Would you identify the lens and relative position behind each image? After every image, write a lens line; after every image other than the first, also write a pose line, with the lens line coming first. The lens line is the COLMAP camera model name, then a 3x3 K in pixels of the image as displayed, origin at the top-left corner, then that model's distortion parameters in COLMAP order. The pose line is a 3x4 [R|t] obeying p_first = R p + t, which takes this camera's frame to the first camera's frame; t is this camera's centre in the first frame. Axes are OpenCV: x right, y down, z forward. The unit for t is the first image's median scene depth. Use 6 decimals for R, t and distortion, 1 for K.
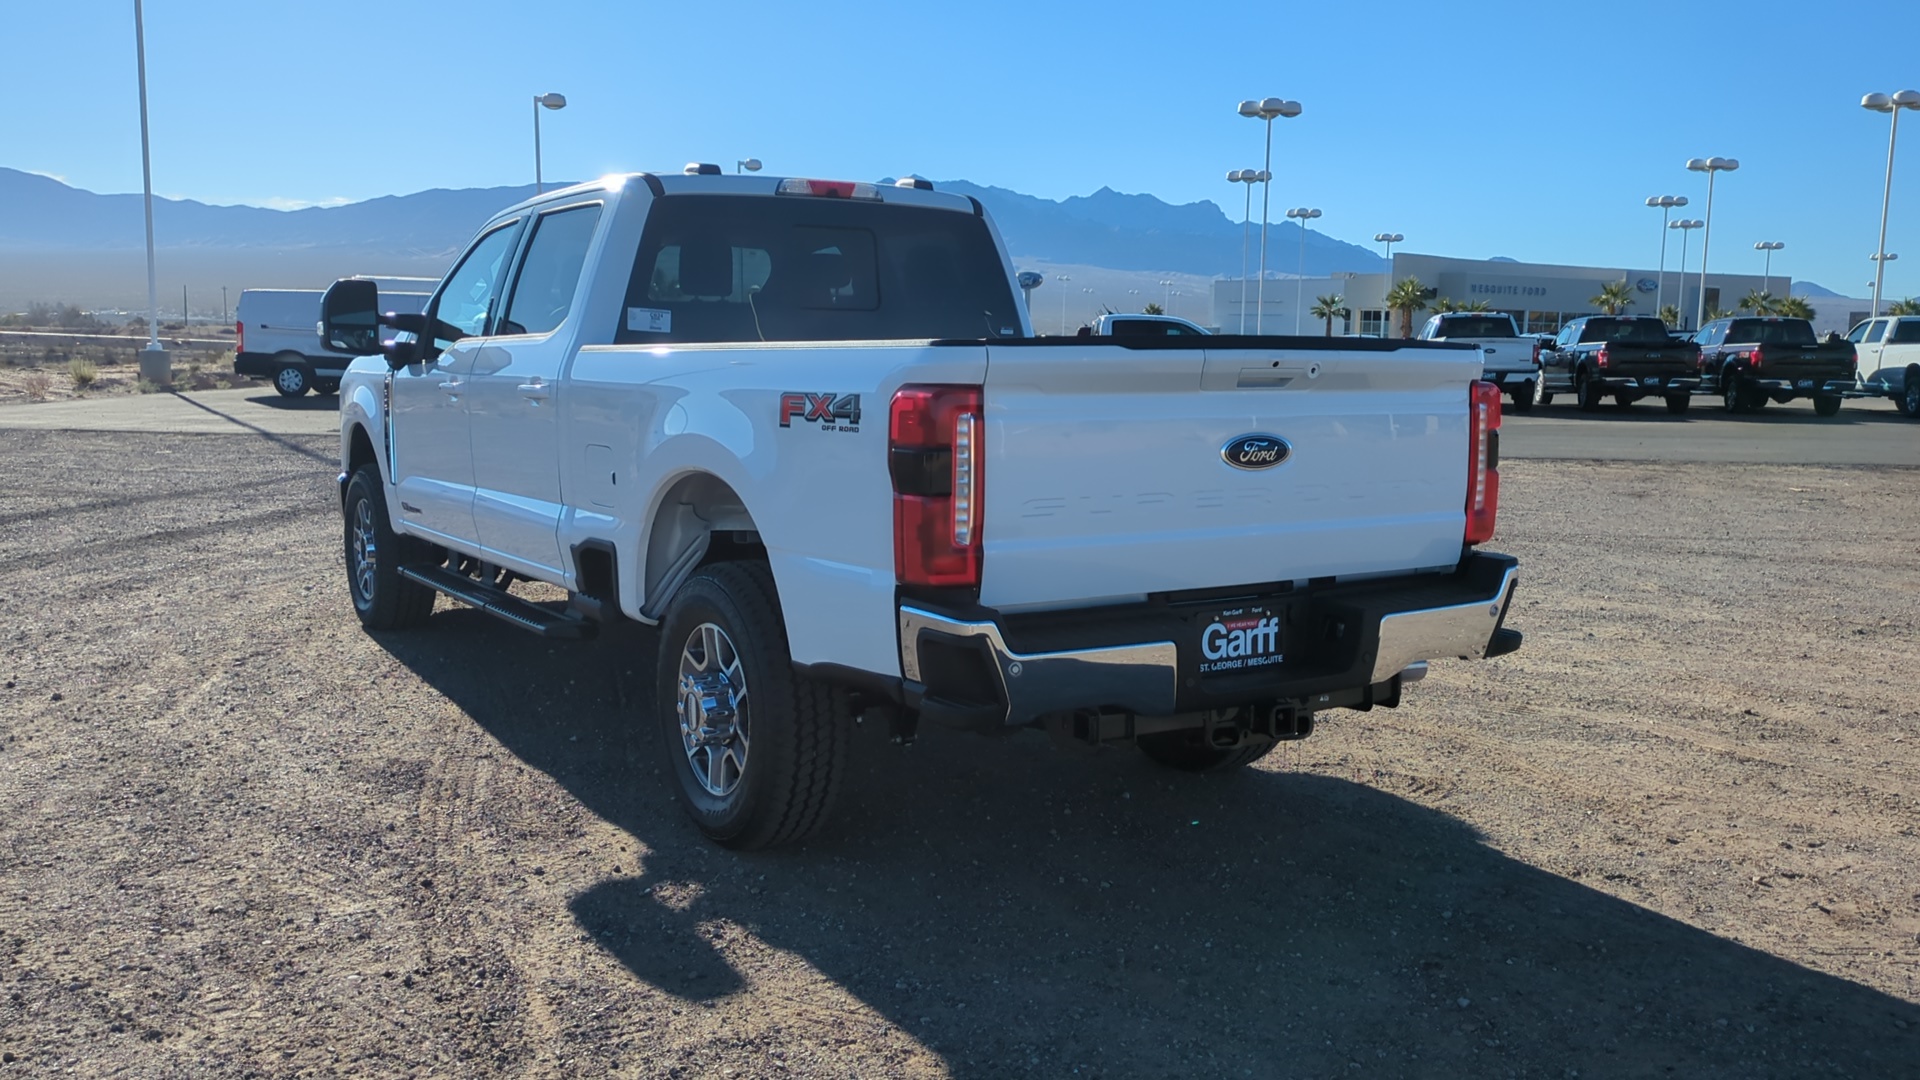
lens RADIAL K [[1653.7, 0, 970.3], [0, 1653.7, 542.3], [0, 0, 1]] dist [0.062642, -0.065629]
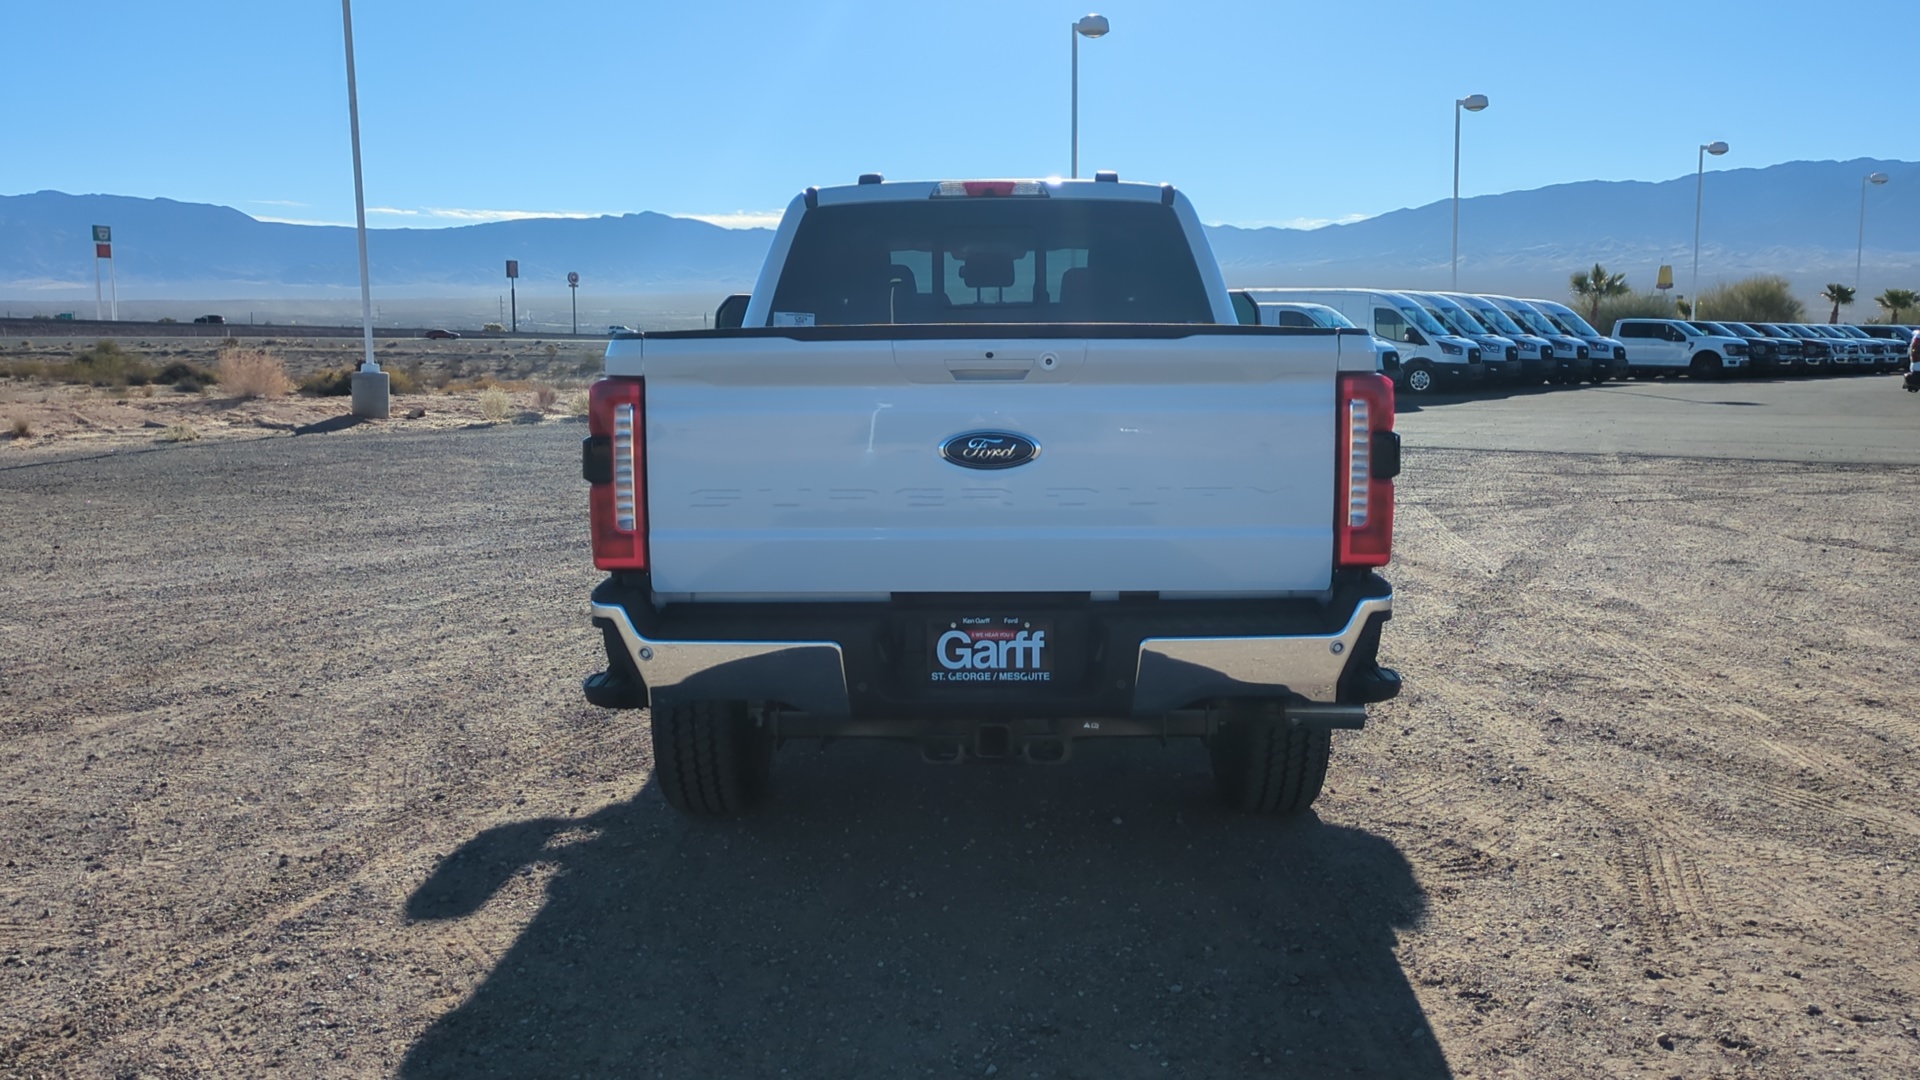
lens RADIAL K [[1653.7, 0, 972.2], [0, 1653.7, 529.6], [0, 0, 1]] dist [0.062642, -0.065629]
pose [[0.833915, 0.045991, -0.549974, 0.655599], [-0.052545, 0.998611, 0.003835, -0.012313], [0.549386, 0.025700, 0.835173, 0.212948]]
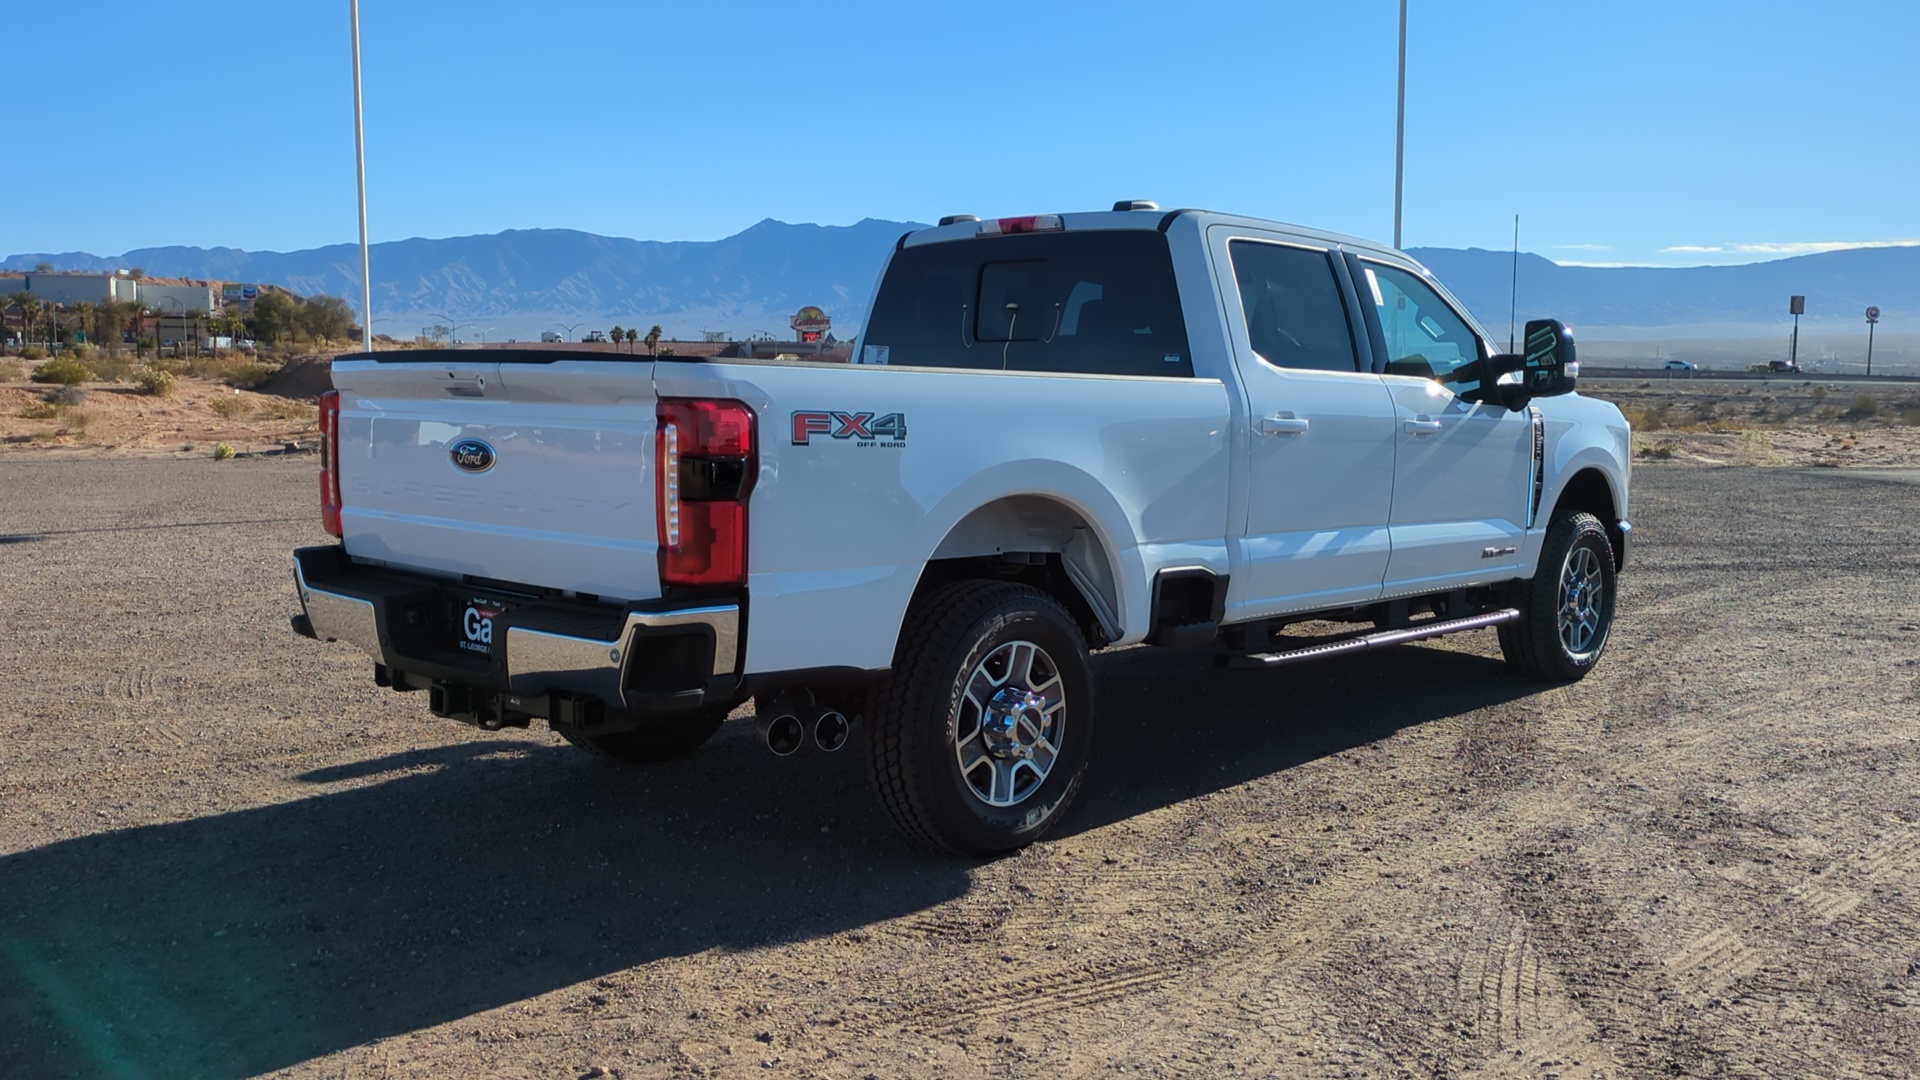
lens RADIAL K [[1653.7, 0, 970.8], [0, 1653.7, 550.7], [0, 0, 1]] dist [0.062642, -0.065629]
pose [[0.248082, 0.089498, -0.964596, 1.281963], [-0.124137, 0.990451, 0.059970, -0.096197], [0.960752, 0.104864, 0.256823, 1.007051]]
